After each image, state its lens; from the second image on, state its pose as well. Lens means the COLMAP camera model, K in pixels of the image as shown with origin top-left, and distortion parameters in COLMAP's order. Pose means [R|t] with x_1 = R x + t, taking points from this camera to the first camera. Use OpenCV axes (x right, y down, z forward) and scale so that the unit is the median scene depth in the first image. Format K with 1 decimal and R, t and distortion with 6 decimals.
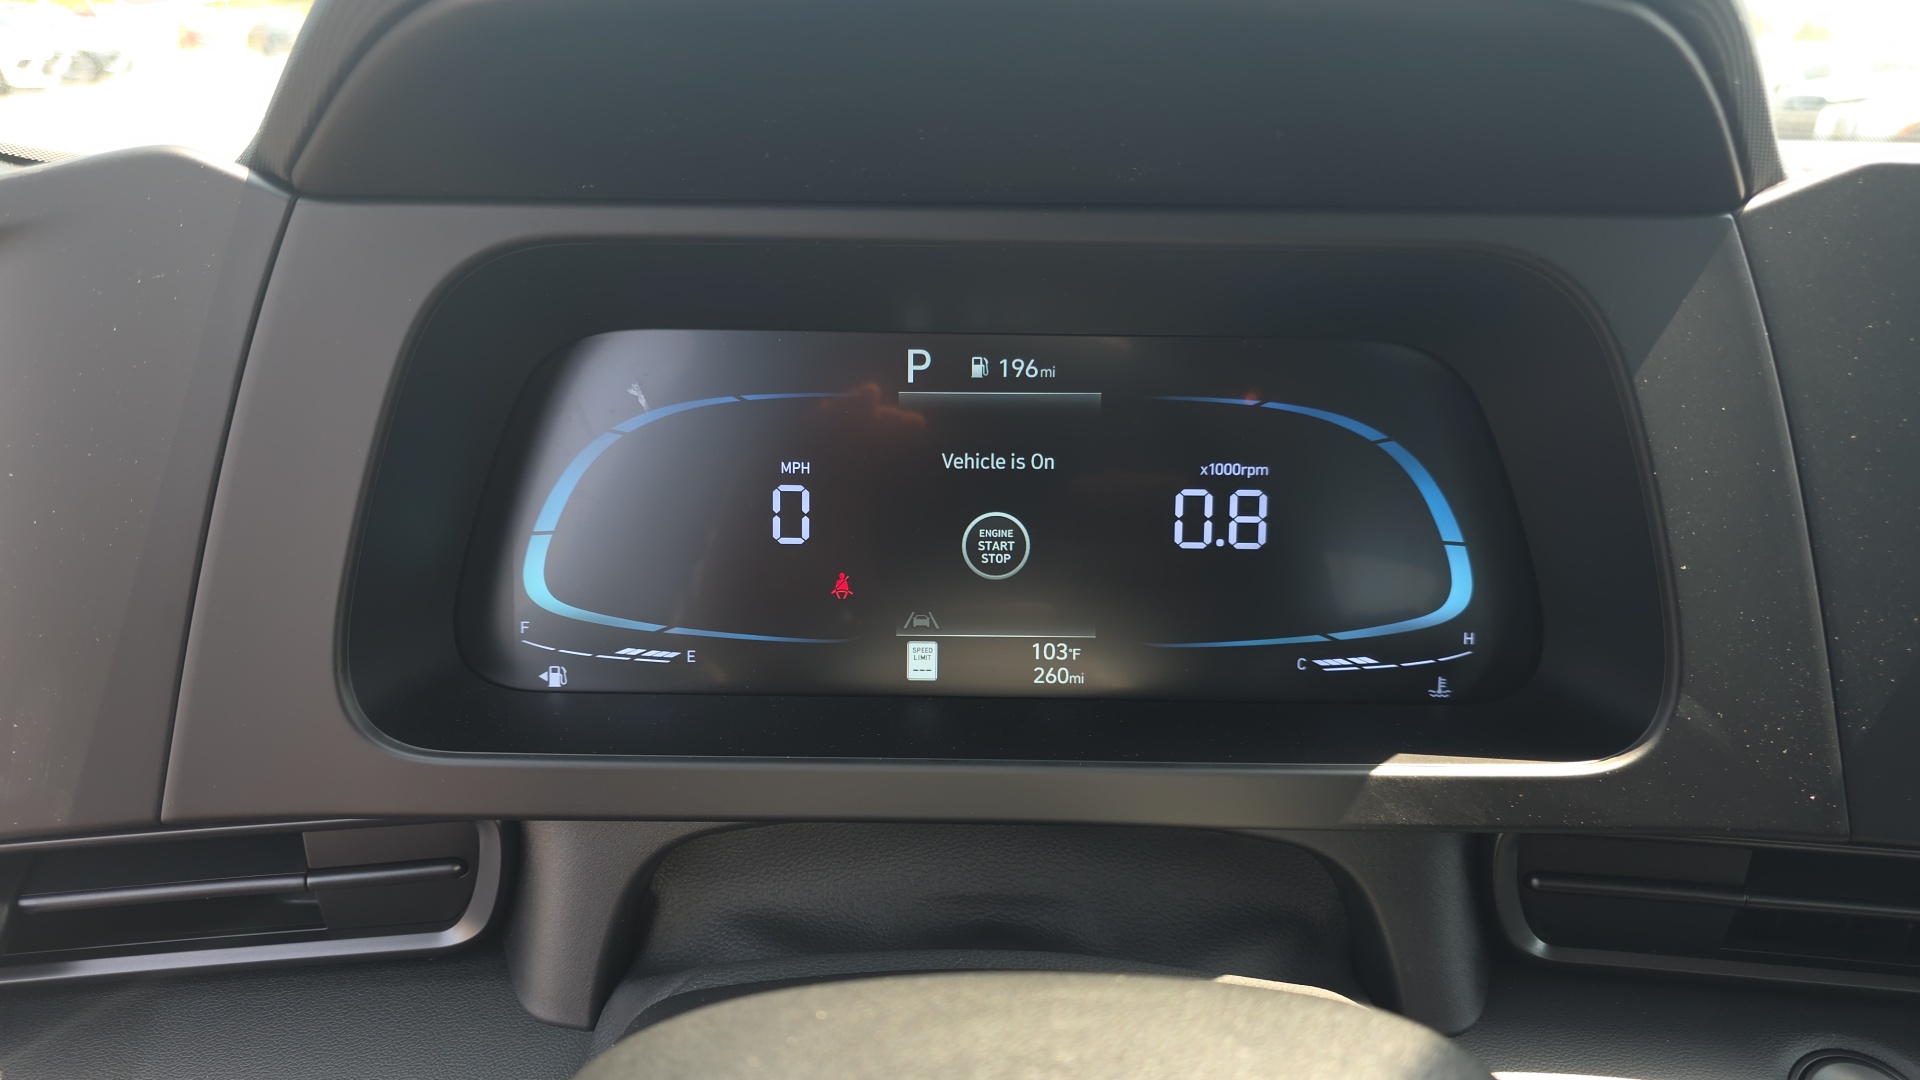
lens RADIAL K [[1307.7, 0, 938.7], [0, 1307.7, 558.6], [0, 0, 1]] dist [0.053347, -0.057397]
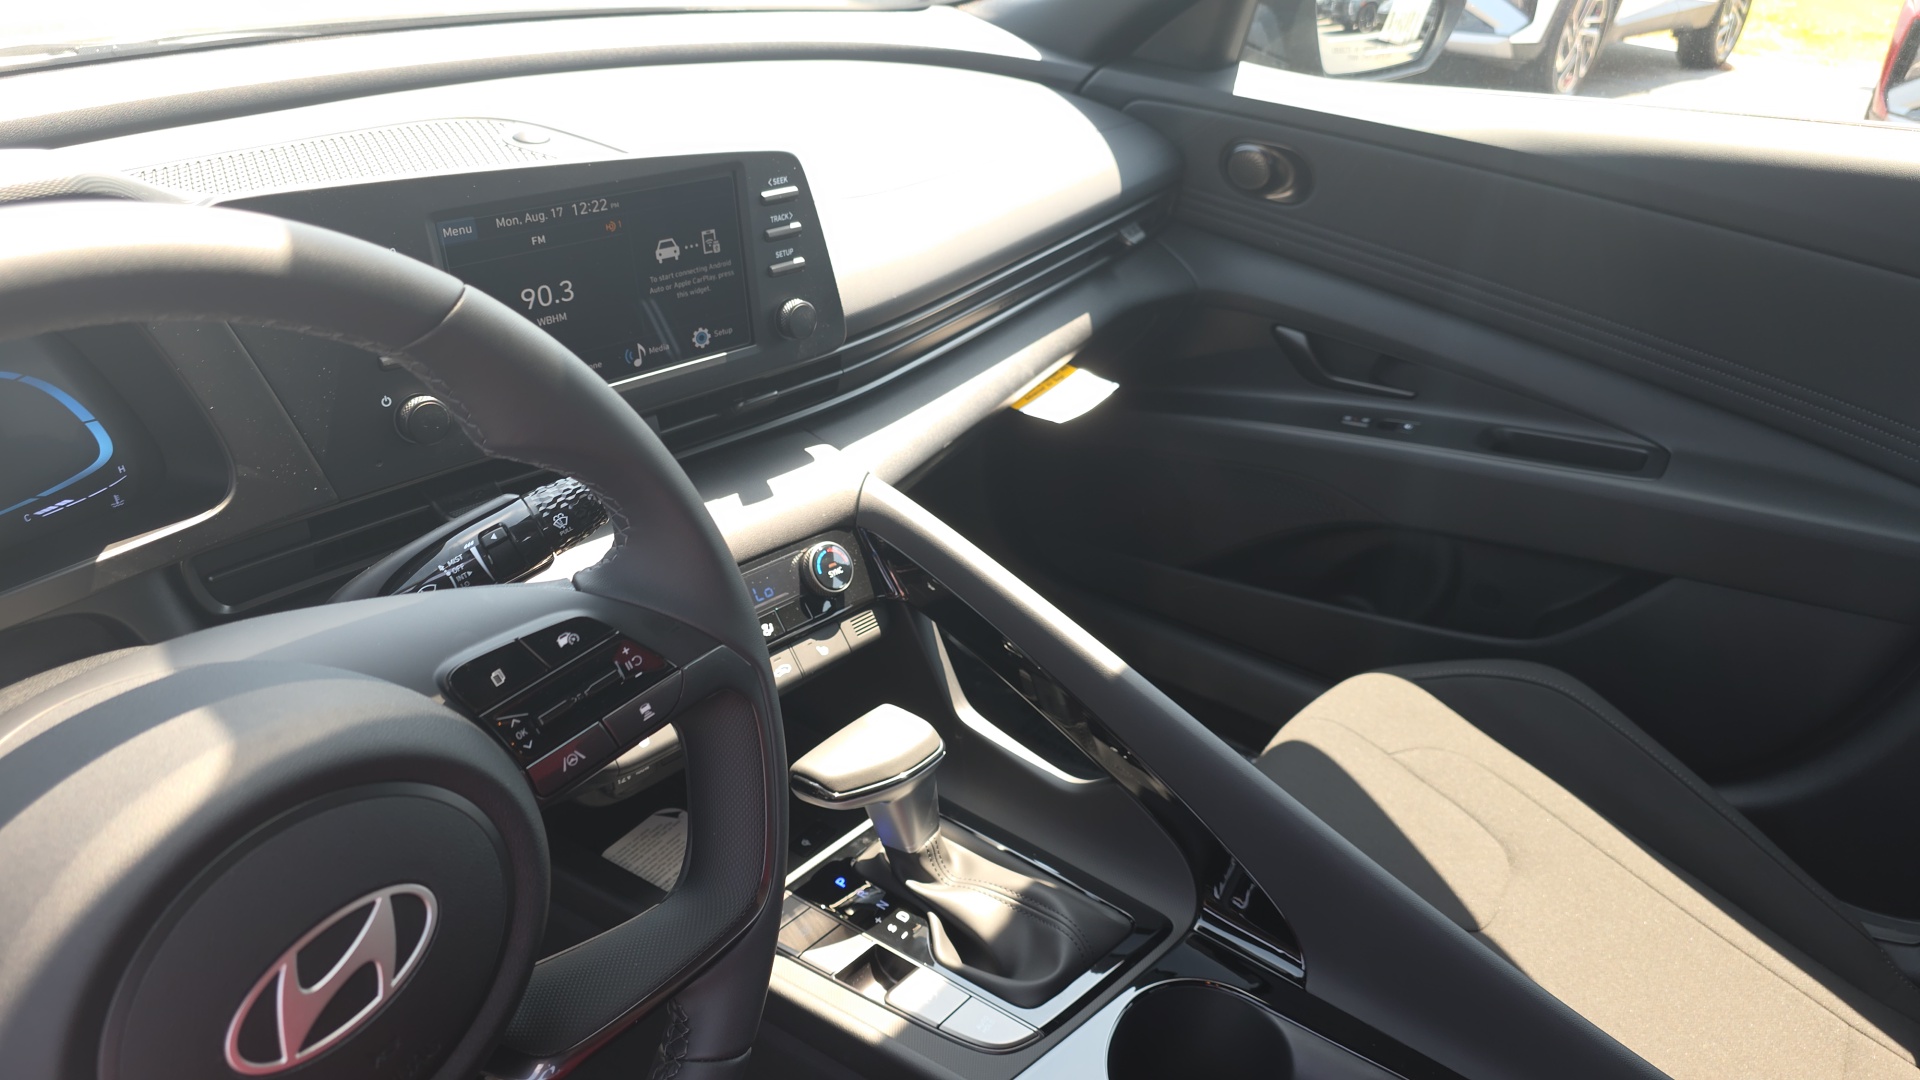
lens RADIAL K [[1307.7, 0, 938.1], [0, 1307.7, 527.9], [0, 0, 1]] dist [0.053347, -0.057397]
pose [[0.570657, -0.382432, 0.726703, -0.292320], [0.231171, 0.923965, 0.304712, -0.153920], [-0.787979, -0.005893, 0.615674, -0.955762]]
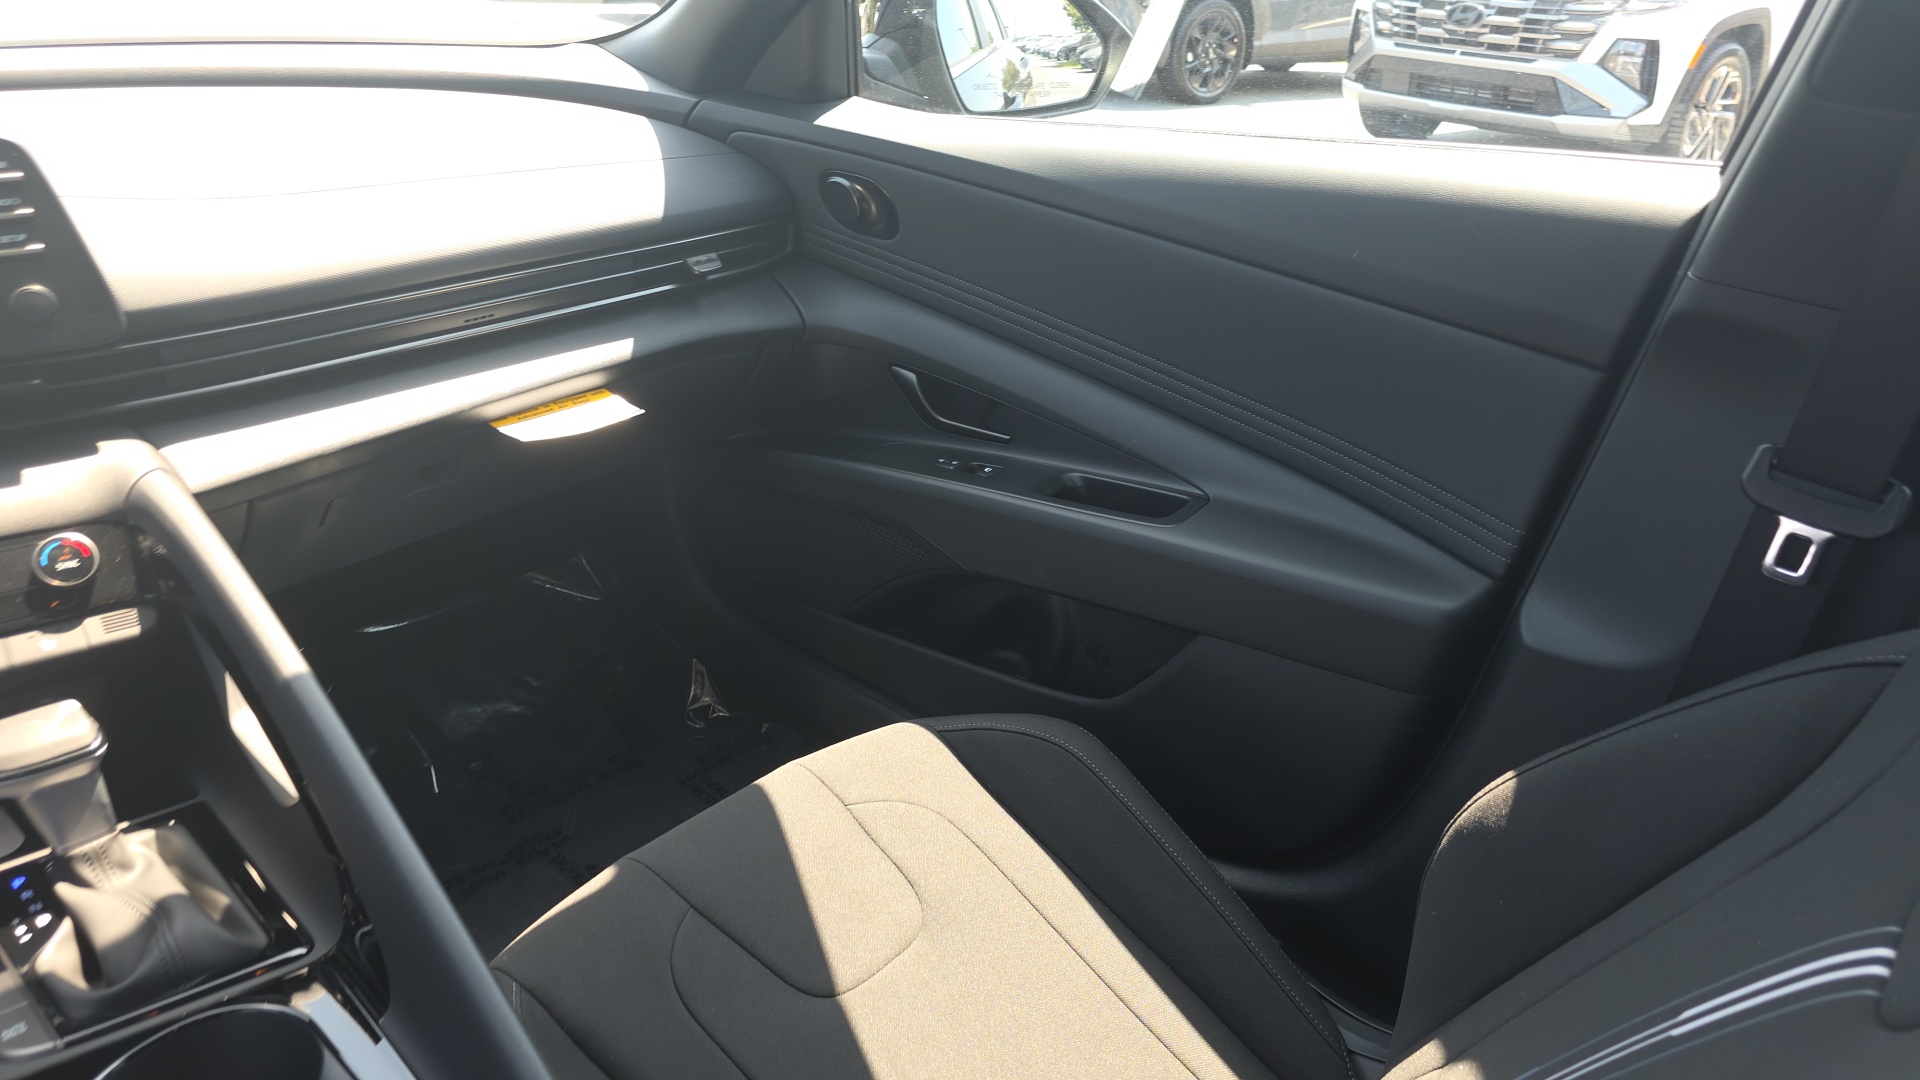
lens RADIAL K [[1307.7, 0, 984.7], [0, 1307.7, 532.8], [0, 0, 1]] dist [0.053347, -0.057397]
pose [[0.671181, -0.312926, 0.672007, 0.838091], [0.225283, 0.949761, 0.217259, 0.408836], [-0.706232, 0.005572, 0.707958, -2.167441]]
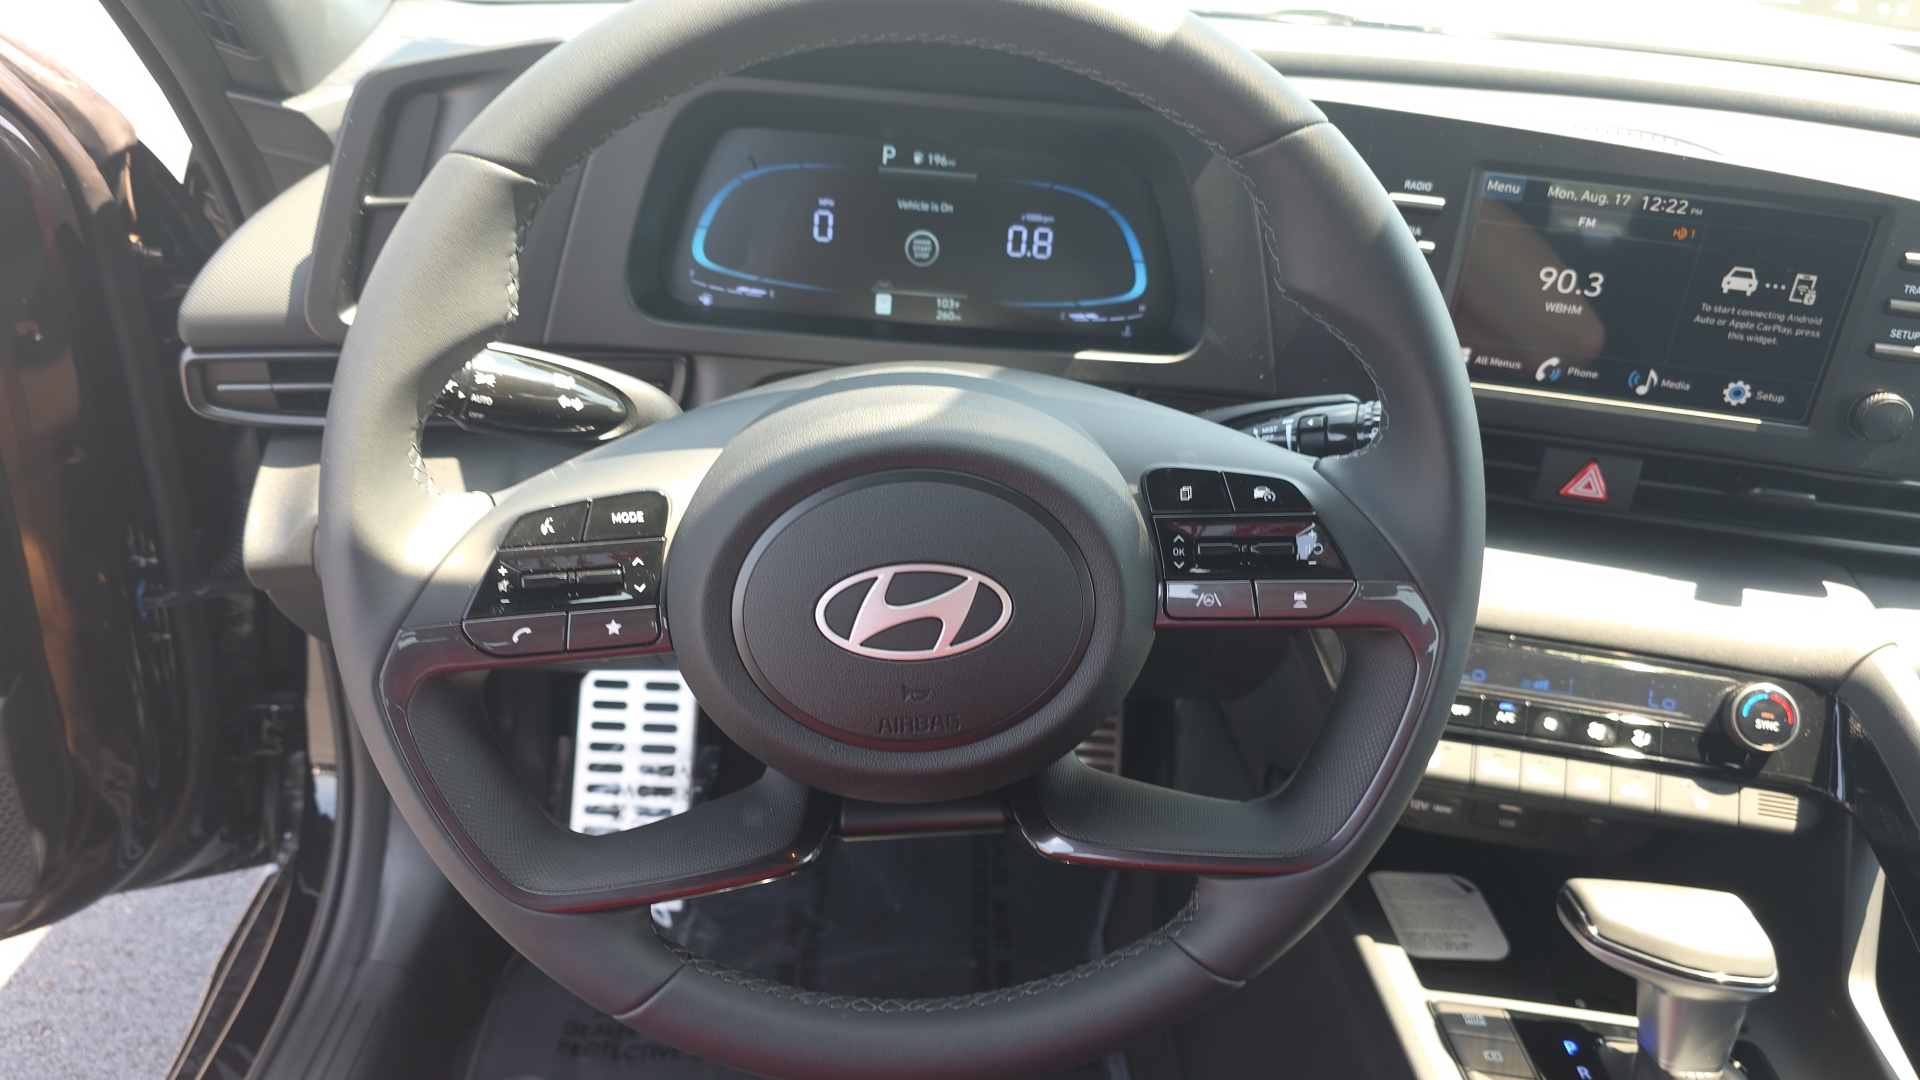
lens RADIAL K [[1307.7, 0, 956.4], [0, 1307.7, 570.2], [0, 0, 1]] dist [0.053347, -0.057397]
pose [[0.997508, 0.054215, 0.045150, 0.032348], [-0.061644, 0.981001, 0.183947, 0.104982], [-0.034319, -0.186271, 0.981899, -1.143254]]
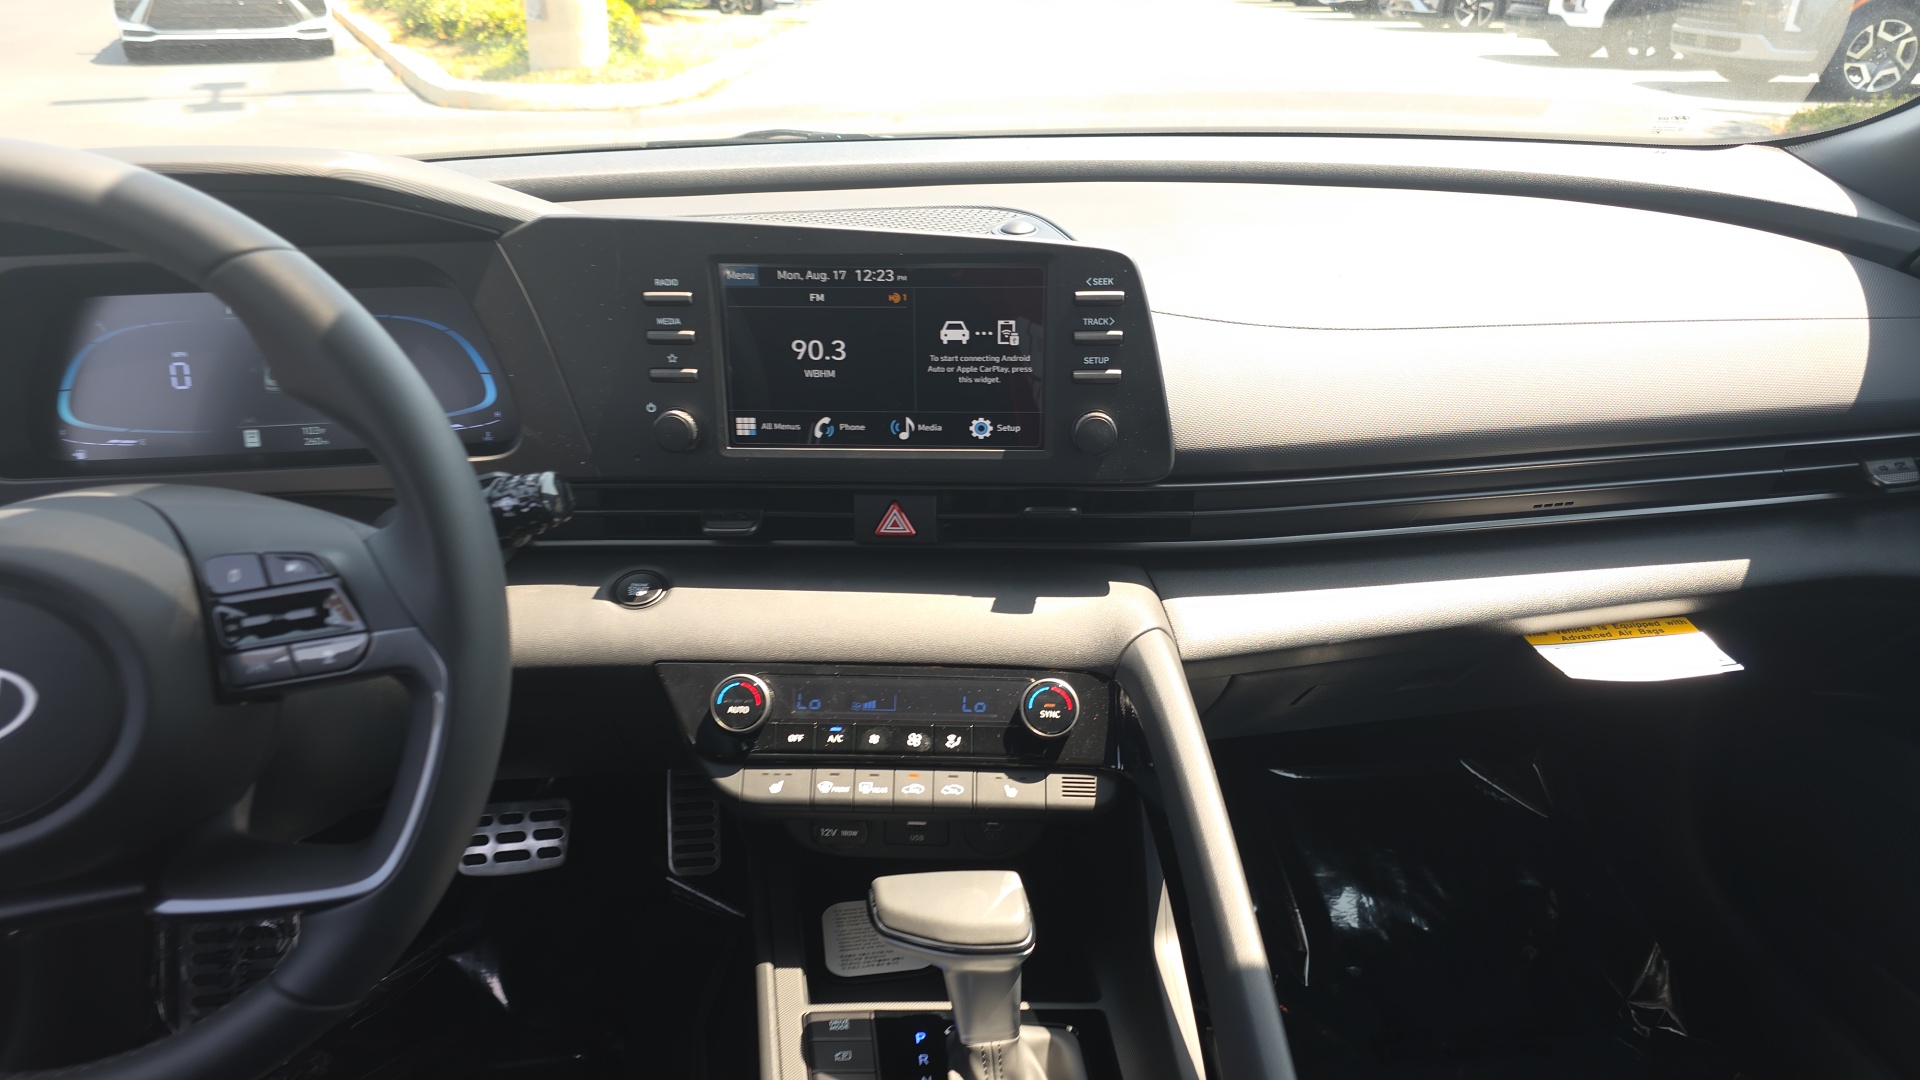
lens RADIAL K [[1307.7, 0, 942.4], [0, 1307.7, 570.6], [0, 0, 1]] dist [0.053347, -0.057397]
pose [[0.993396, -0.069404, 0.091369, 0.956841], [0.060011, 0.992991, 0.101825, 0.146065], [-0.097795, -0.095670, 0.990597, -1.413155]]
